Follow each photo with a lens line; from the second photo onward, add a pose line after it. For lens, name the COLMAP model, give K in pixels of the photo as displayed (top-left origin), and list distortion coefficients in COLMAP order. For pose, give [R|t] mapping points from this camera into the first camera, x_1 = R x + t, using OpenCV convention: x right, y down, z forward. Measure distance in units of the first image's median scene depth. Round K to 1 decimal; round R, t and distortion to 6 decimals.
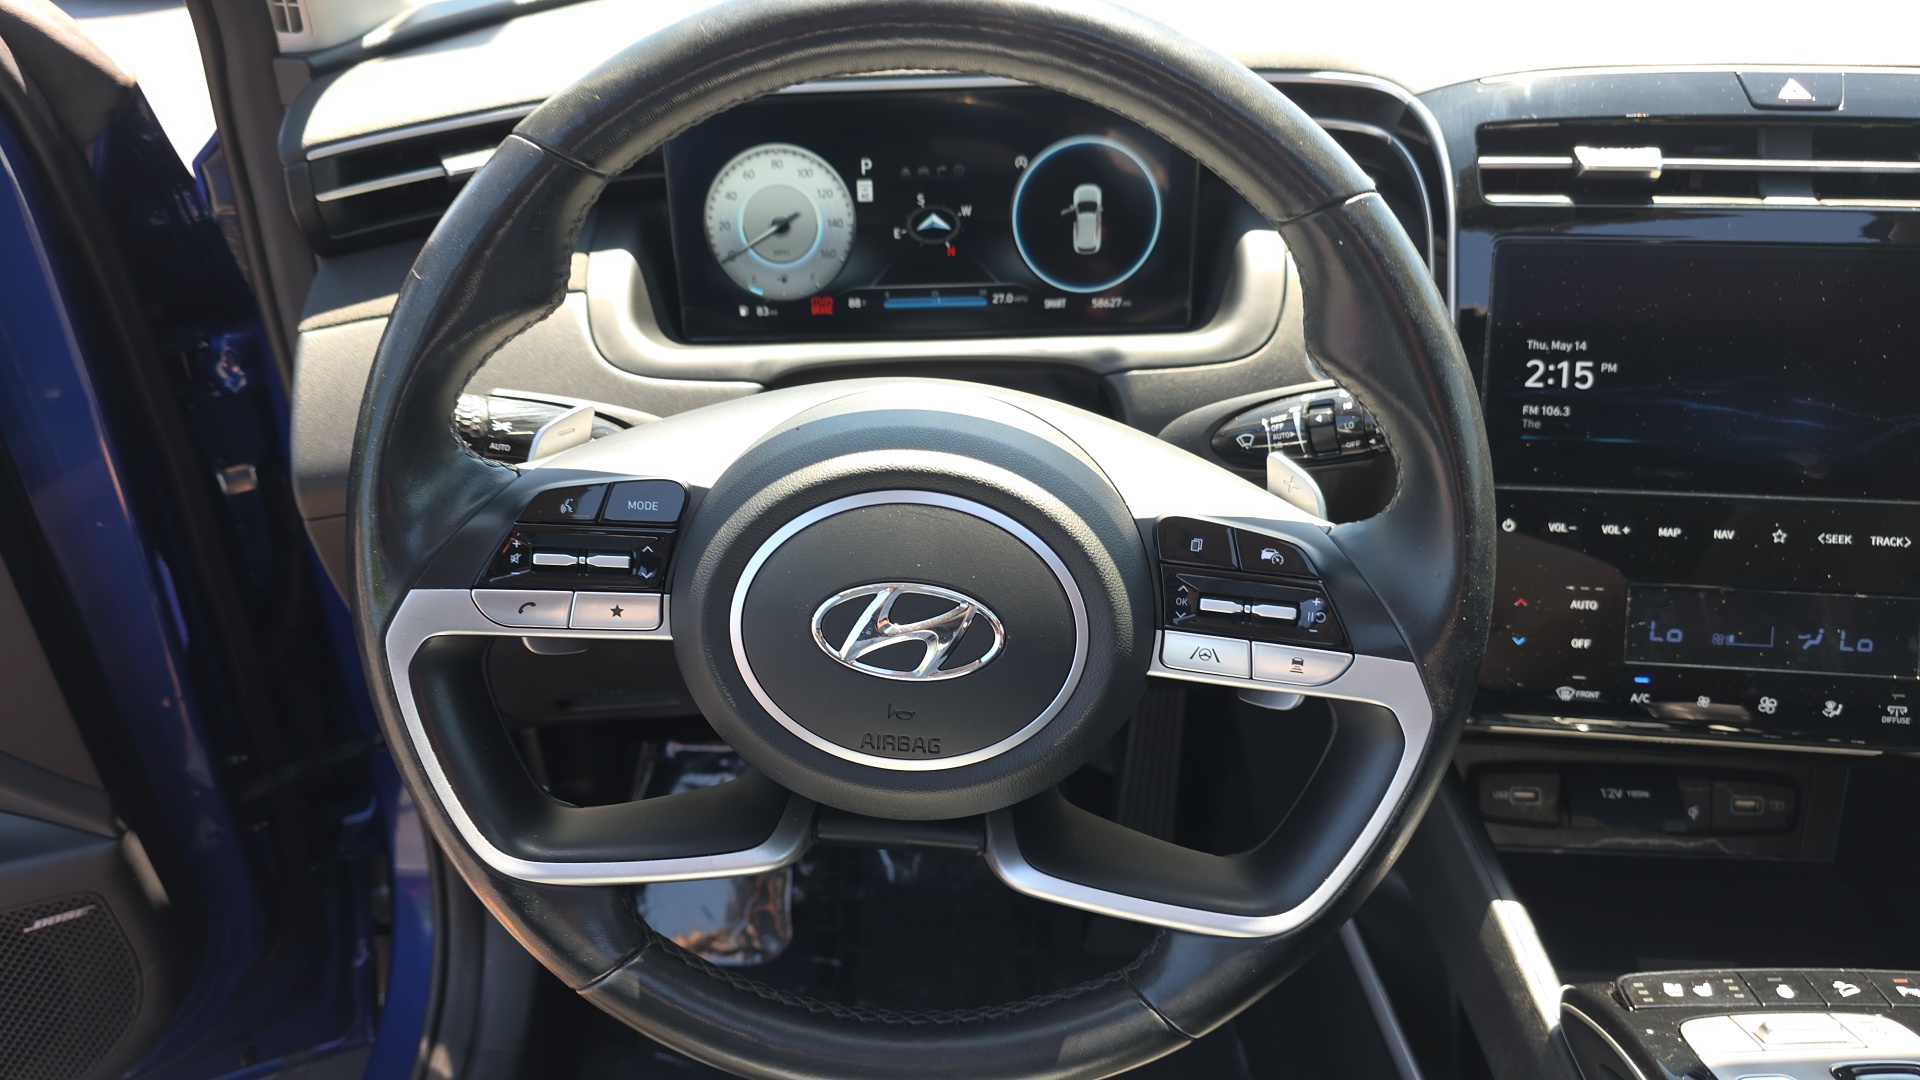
lens RADIAL K [[1302.1, 0, 928.2], [0, 1302.1, 541.5], [0, 0, 1]] dist [0.052943, -0.074975]
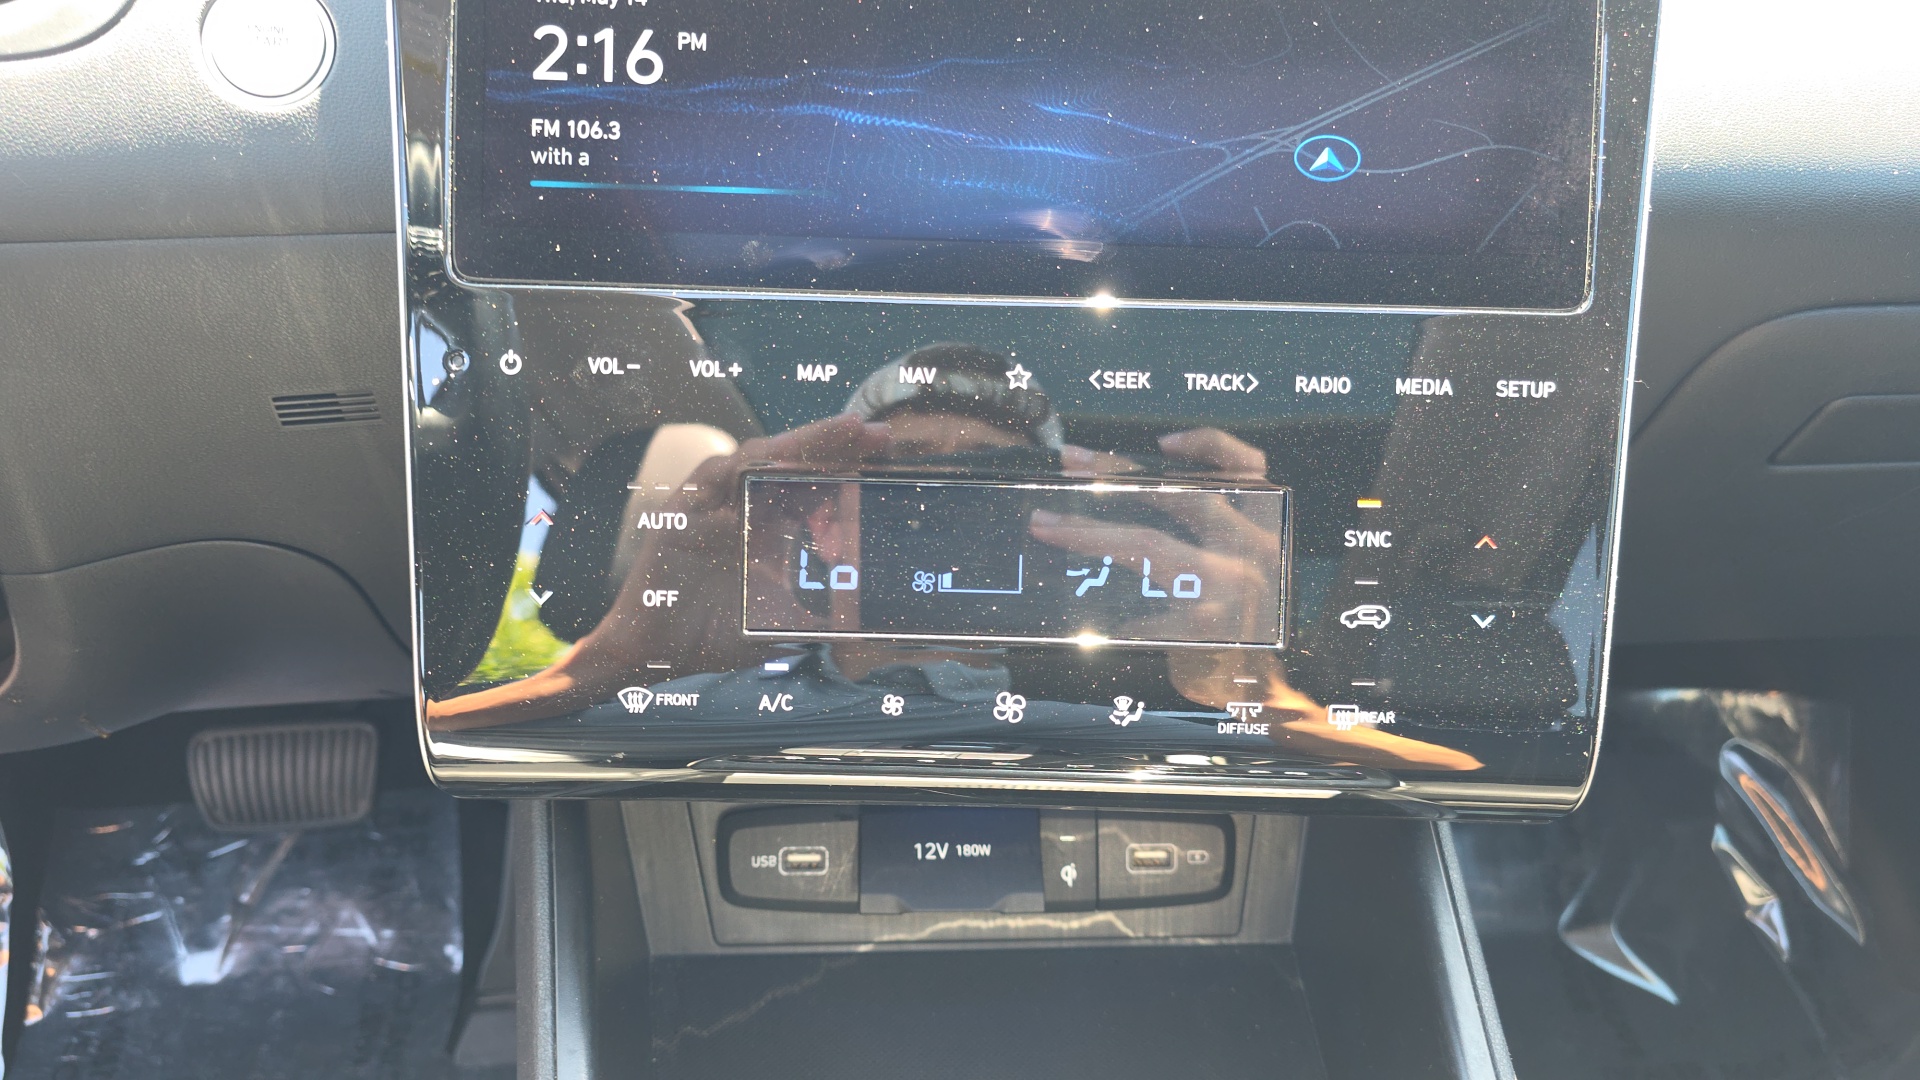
lens RADIAL K [[1309.2, 0, 942.9], [0, 1309.2, 537.8], [0, 0, 1]] dist [0.062235, -0.142310]
pose [[0.989845, -0.021409, 0.140526, 0.534932], [0.020447, 0.999757, 0.008287, 0.052754], [-0.140669, -0.005330, 0.990042, 0.489488]]
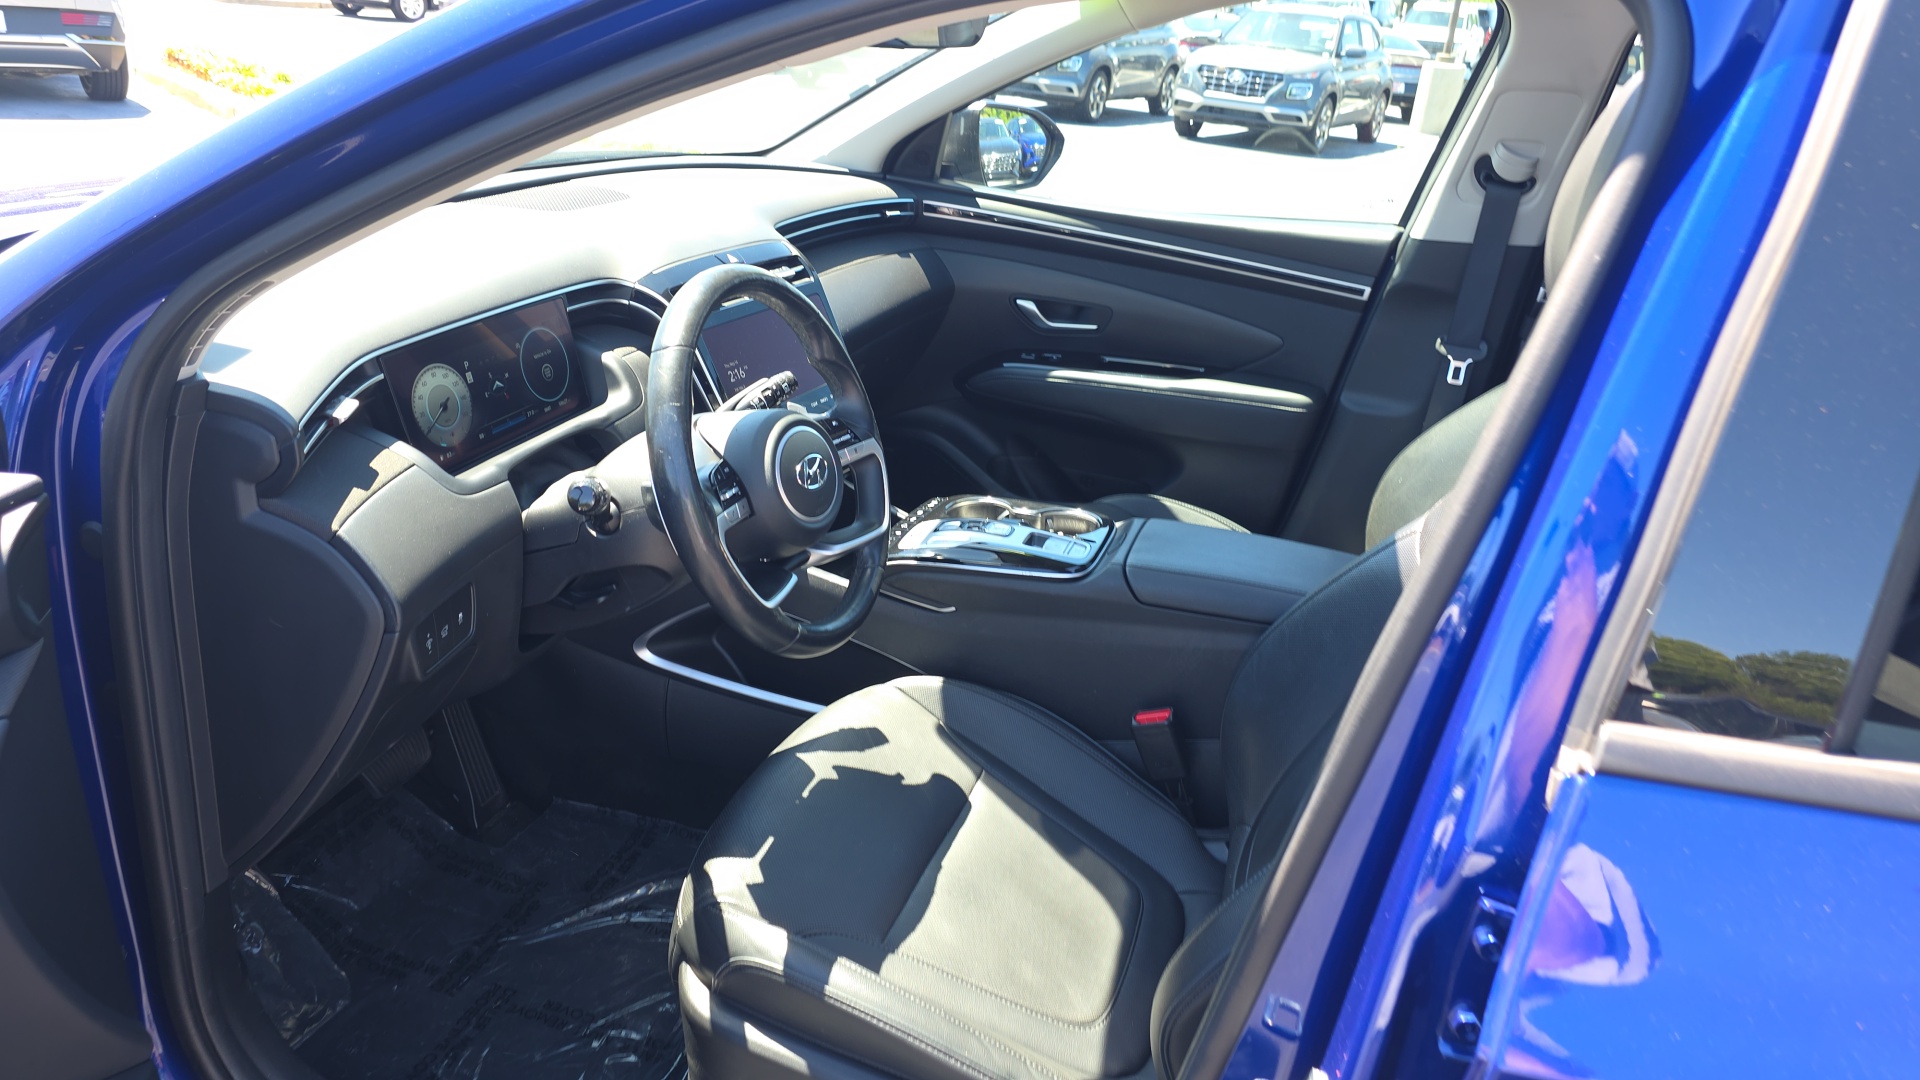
lens RADIAL K [[1298.4, 0, 934.0], [0, 1298.4, 524.6], [0, 0, 1]] dist [0.046501, -0.050086]
pose [[0.303122, -0.323221, 0.896463, -1.773361], [0.412312, 0.892595, 0.182411, -0.166753], [-0.859137, 0.314330, 0.403833, -0.277350]]
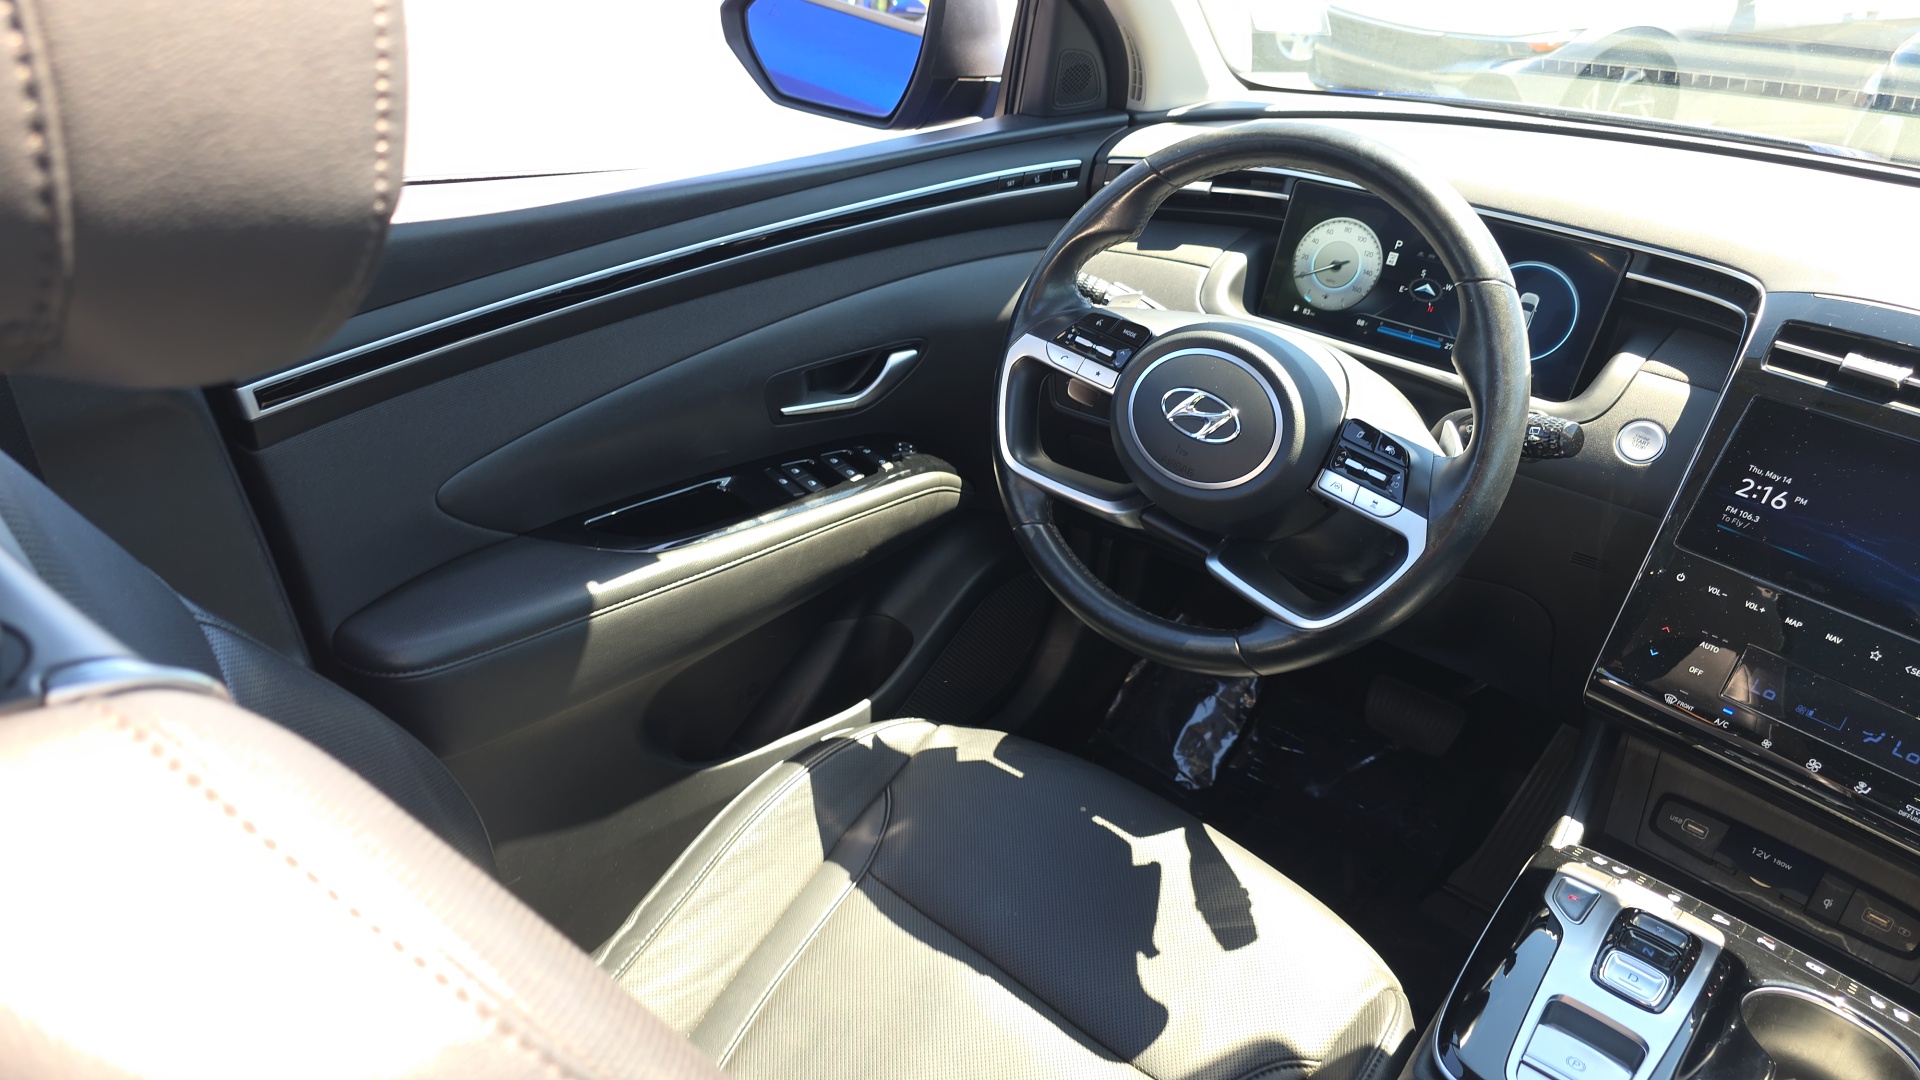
lens RADIAL K [[1298.4, 0, 934.0], [0, 1298.4, 524.6], [0, 0, 1]] dist [0.046501, -0.050086]
pose [[0.749475, 0.374411, -0.545989, 0.595859], [-0.415983, 0.907909, 0.051580, 0.204351], [0.515021, 0.188464, 0.836203, -0.650263]]
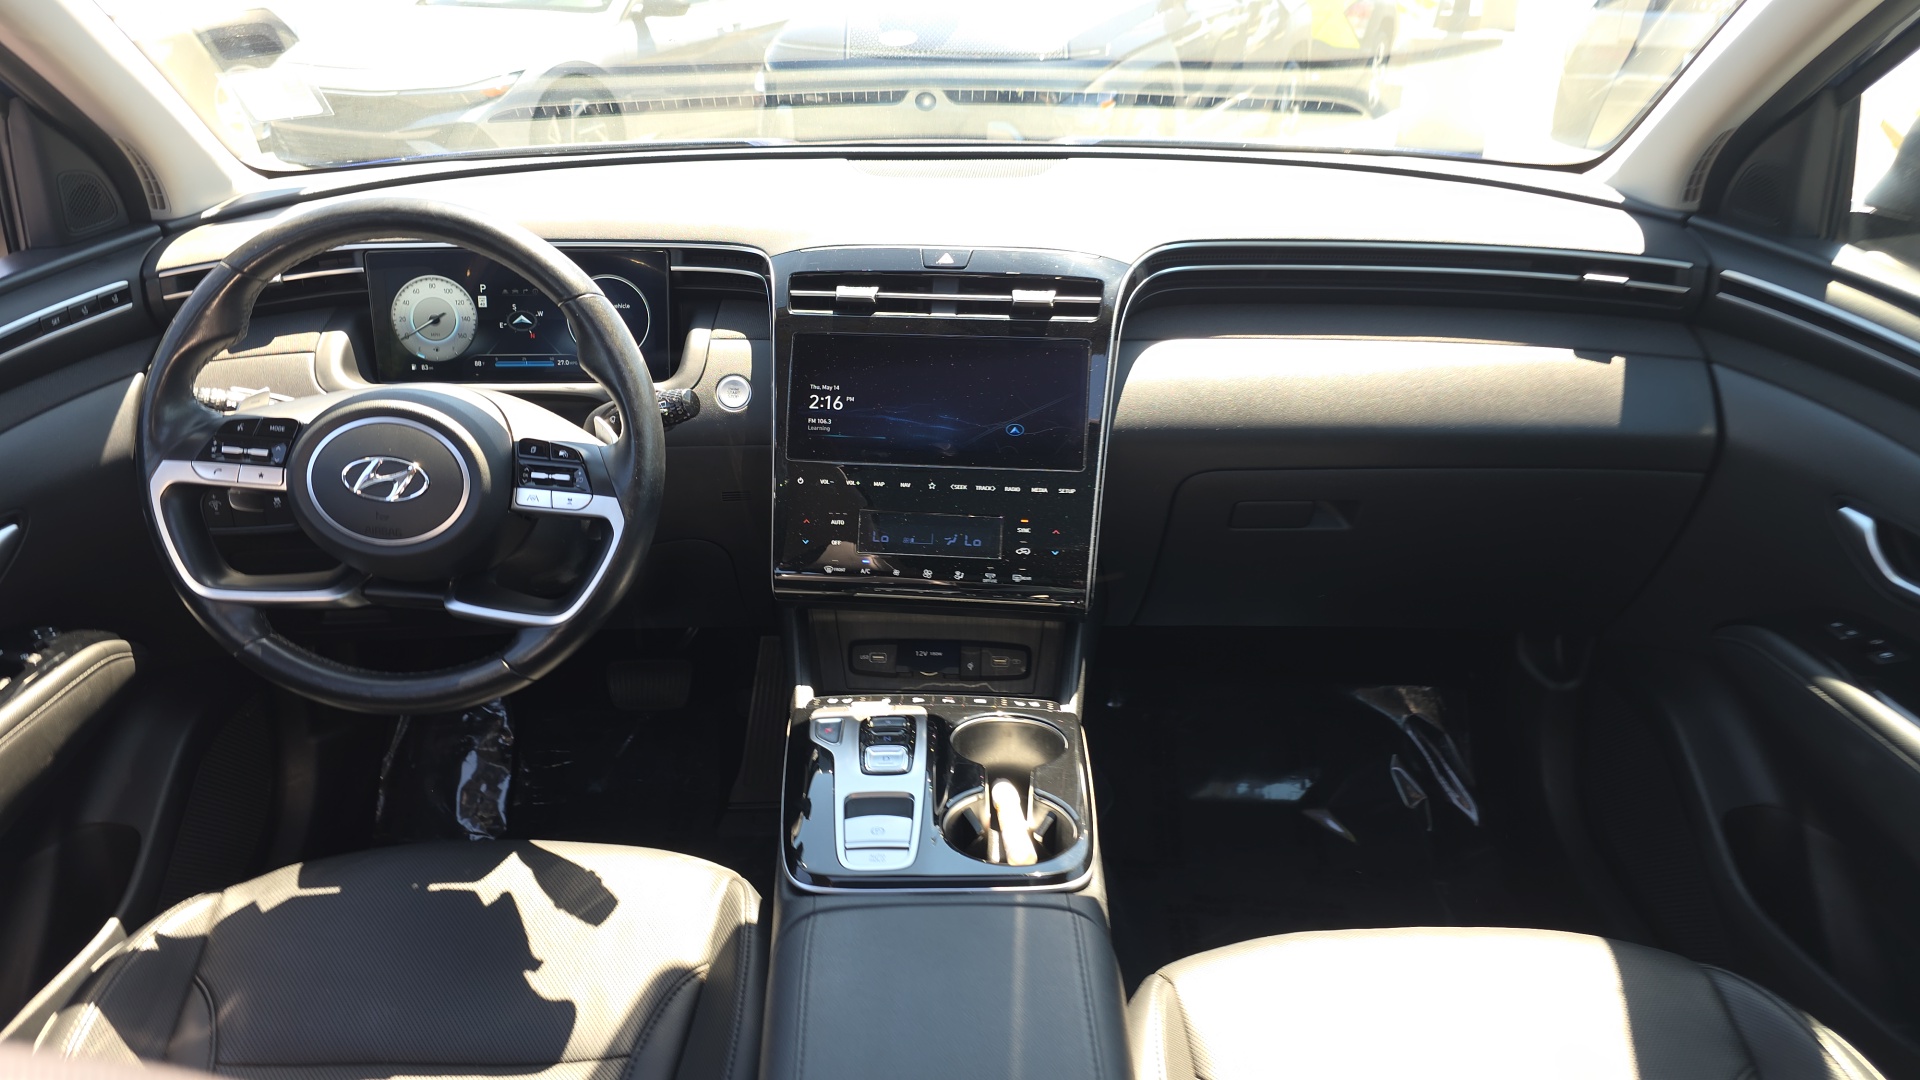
lens RADIAL K [[1283.4, 0, 941.3], [0, 1283.4, 563.2], [0, 0, 1]] dist [0.061966, -0.084095]
pose [[0.999351, 0.012504, 0.033784, 0.587244], [-0.009192, 0.995295, -0.096457, 0.283613], [-0.034831, 0.096083, 0.994764, -0.839267]]
